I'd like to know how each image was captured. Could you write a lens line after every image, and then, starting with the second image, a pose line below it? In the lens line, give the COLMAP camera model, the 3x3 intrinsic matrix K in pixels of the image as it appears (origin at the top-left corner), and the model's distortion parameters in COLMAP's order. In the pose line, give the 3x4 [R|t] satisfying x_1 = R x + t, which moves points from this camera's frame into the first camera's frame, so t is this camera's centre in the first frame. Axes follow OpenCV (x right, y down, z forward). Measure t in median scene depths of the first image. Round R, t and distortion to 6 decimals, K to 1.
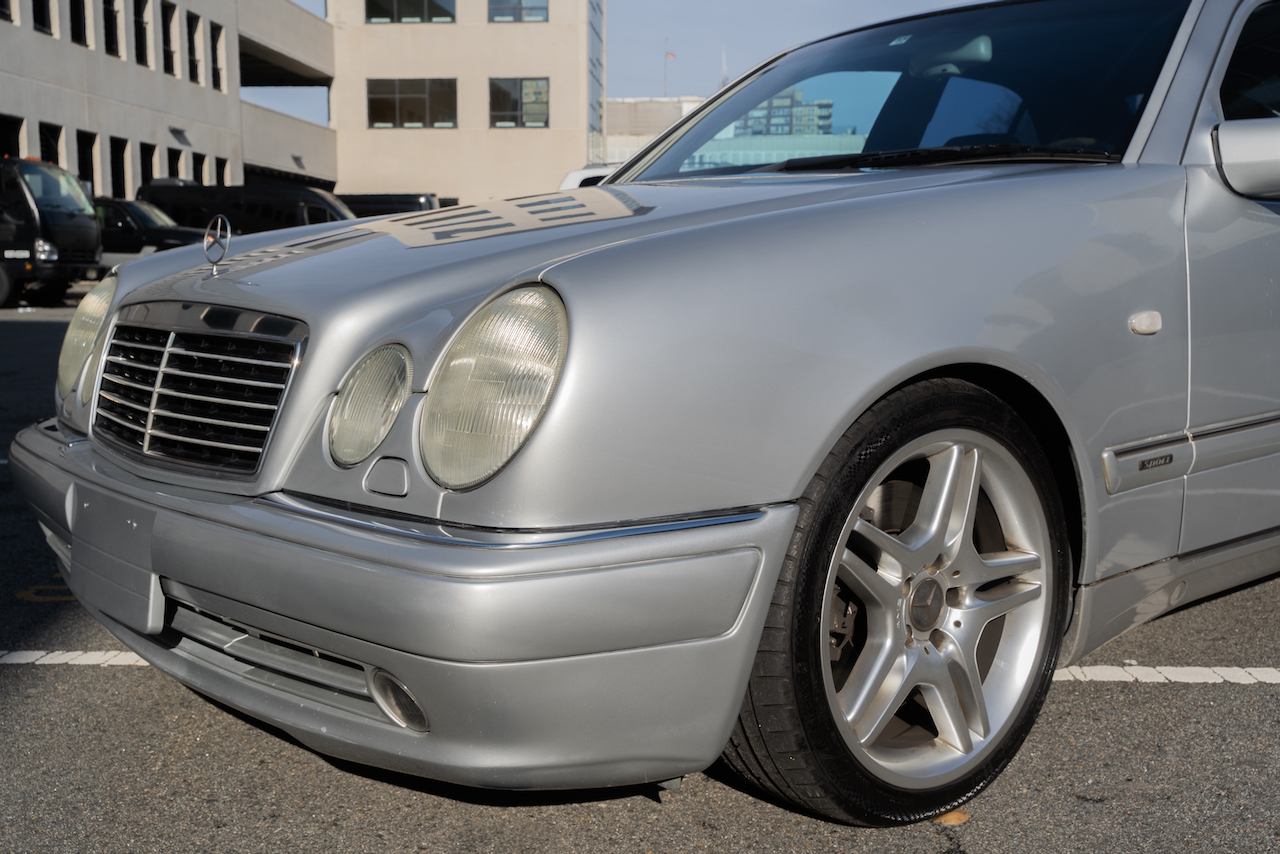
lens RADIAL K [[1416.0, 0, 640.4], [0, 1416.0, 428.8], [0, 0, 1]] dist [0.027649, 0.000000]
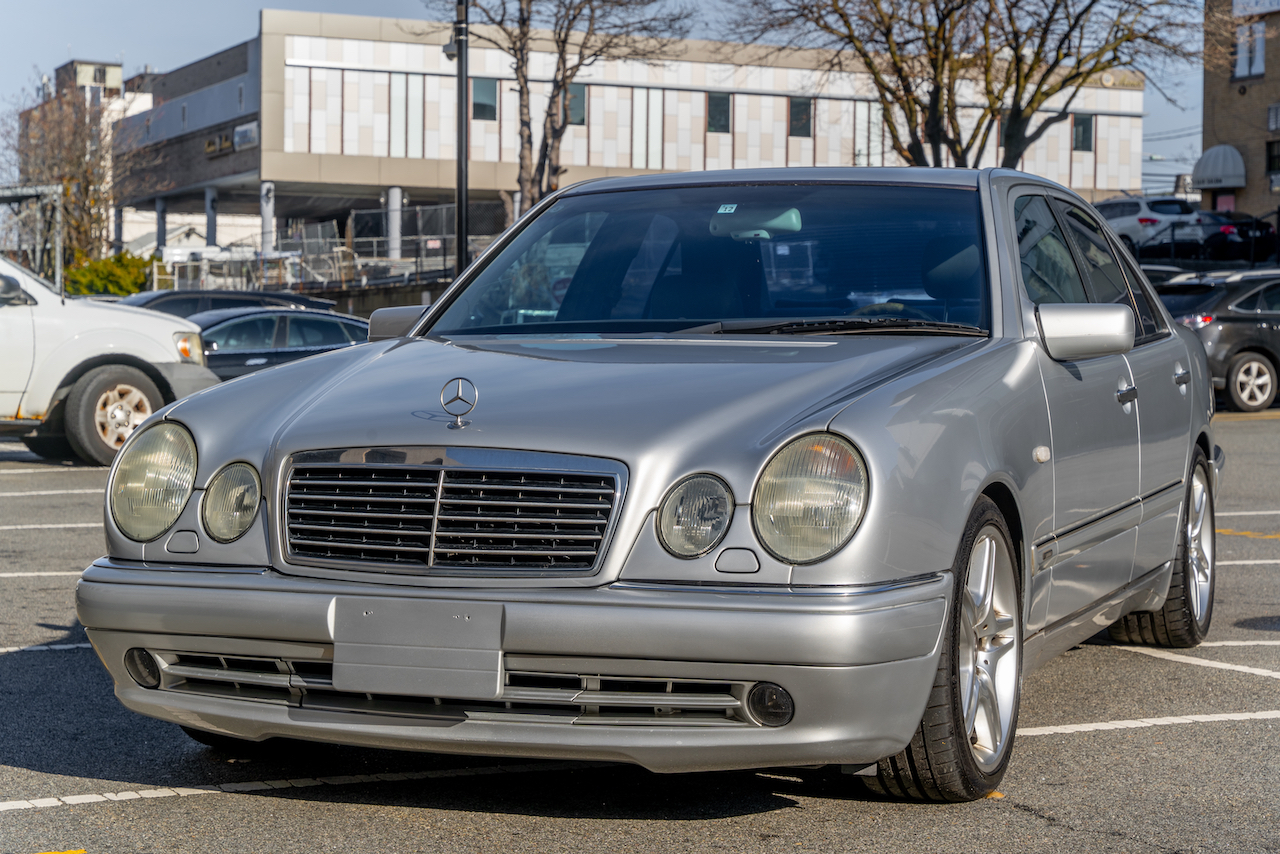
lens RADIAL K [[2570.6, 0, 639.7], [0, 2570.6, 426.4], [0, 0, 1]] dist [0.125901, 0.000000]
pose [[0.878236, -0.008528, 0.478152, -1.279247], [0.052554, 0.995506, -0.078773, 0.082936], [-0.475331, 0.094310, 0.874738, -1.100687]]
